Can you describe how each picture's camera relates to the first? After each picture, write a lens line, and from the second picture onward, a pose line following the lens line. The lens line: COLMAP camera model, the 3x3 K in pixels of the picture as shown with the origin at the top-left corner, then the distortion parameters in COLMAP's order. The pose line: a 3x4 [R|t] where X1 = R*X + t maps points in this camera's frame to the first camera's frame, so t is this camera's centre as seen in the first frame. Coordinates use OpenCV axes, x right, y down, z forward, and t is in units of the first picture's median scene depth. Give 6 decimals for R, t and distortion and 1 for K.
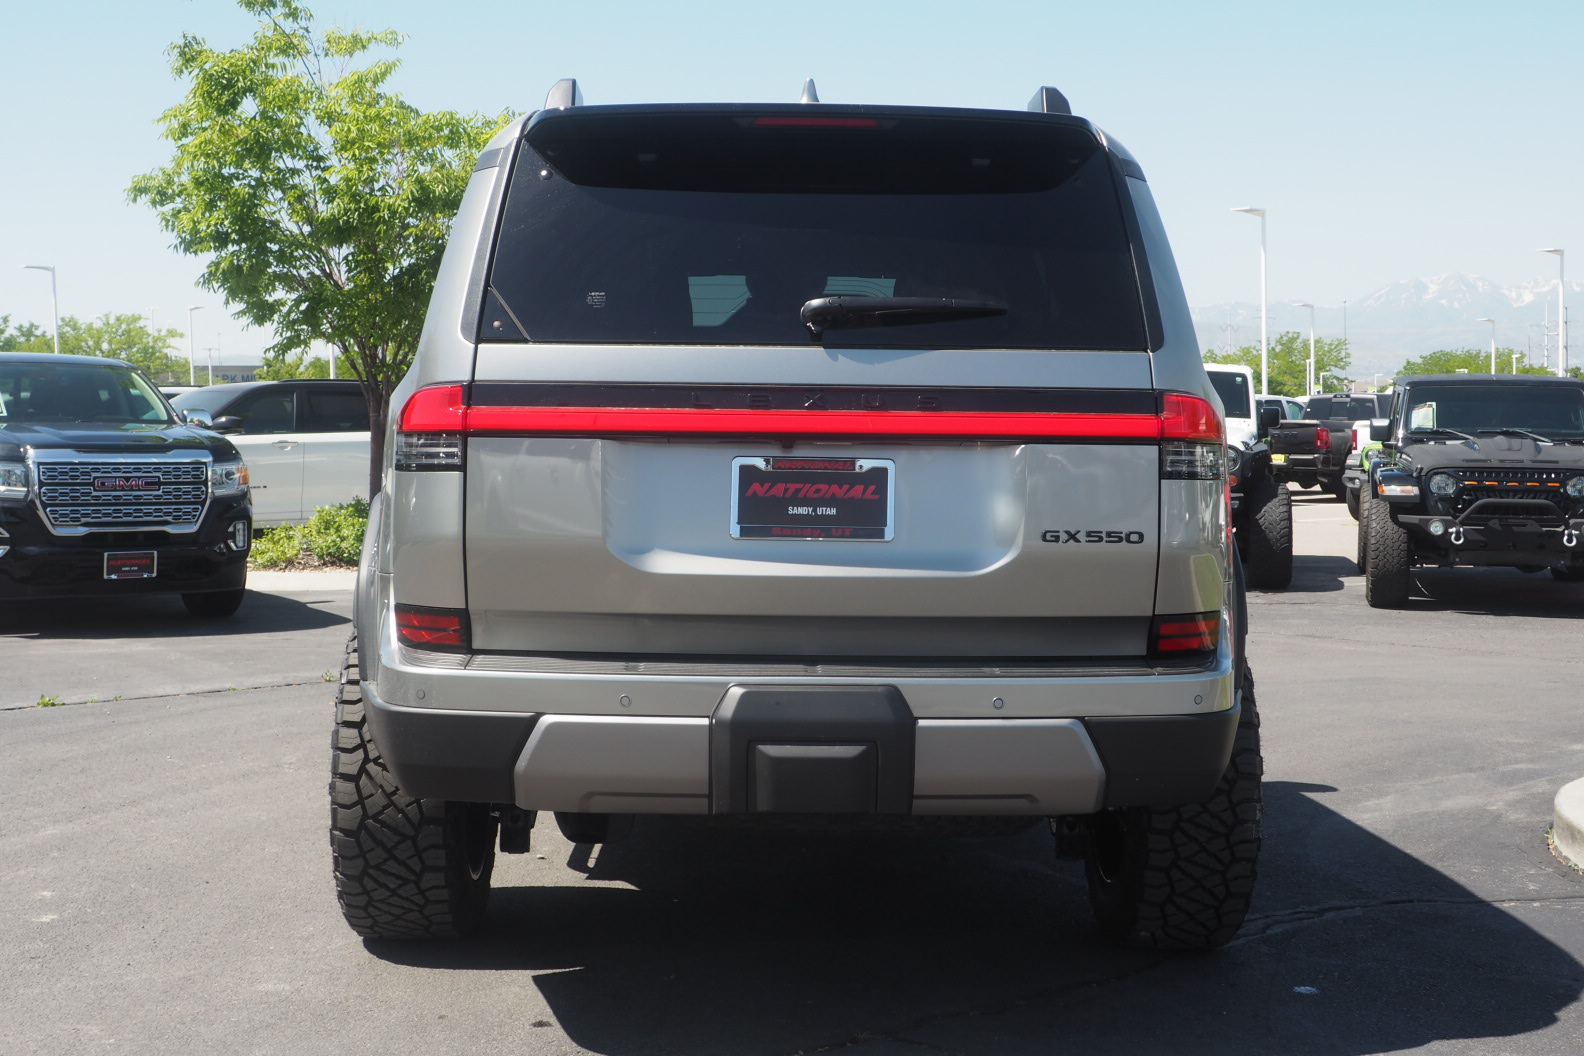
lens RADIAL K [[1905.5, 0, 792.0], [0, 1905.5, 528.0], [0, 0, 1]] dist [-0.002395, 0.034943]
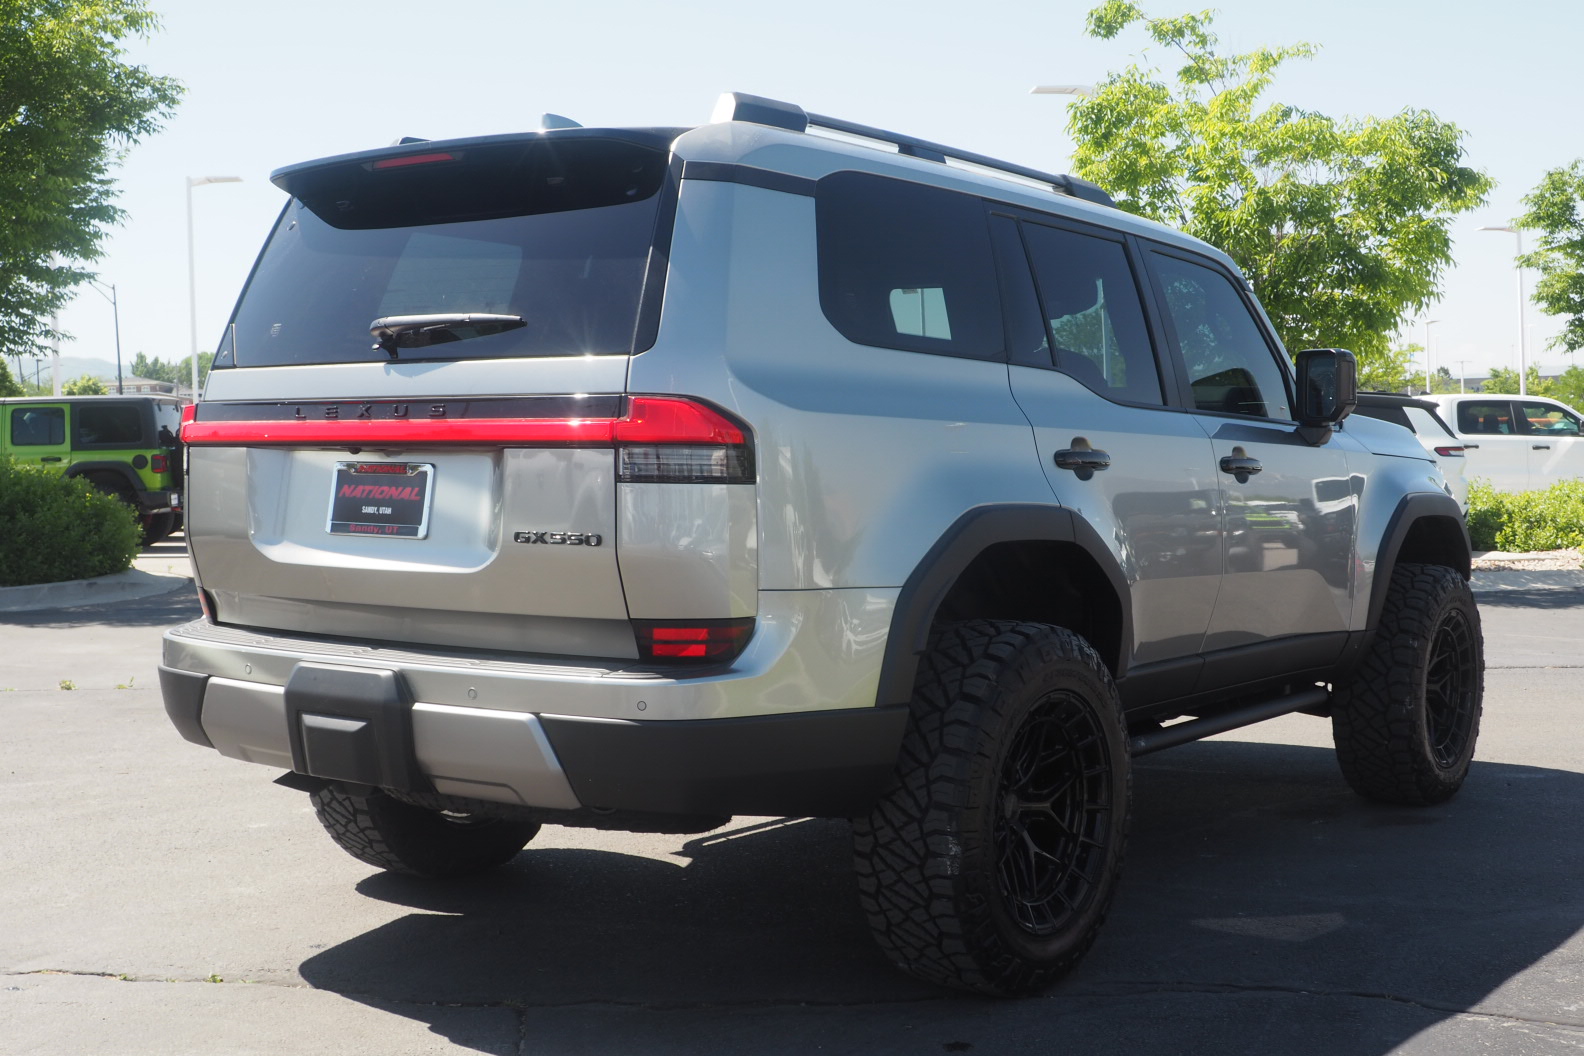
lens RADIAL K [[1890.6, 0, 792.3], [0, 1890.6, 499.8], [0, 0, 1]] dist [-0.019696, -0.024667]
pose [[0.799168, 0.008503, -0.601048, 0.853547], [-0.021321, 0.999672, -0.014207, -0.004399], [0.600730, 0.024169, 0.799087, 0.257236]]
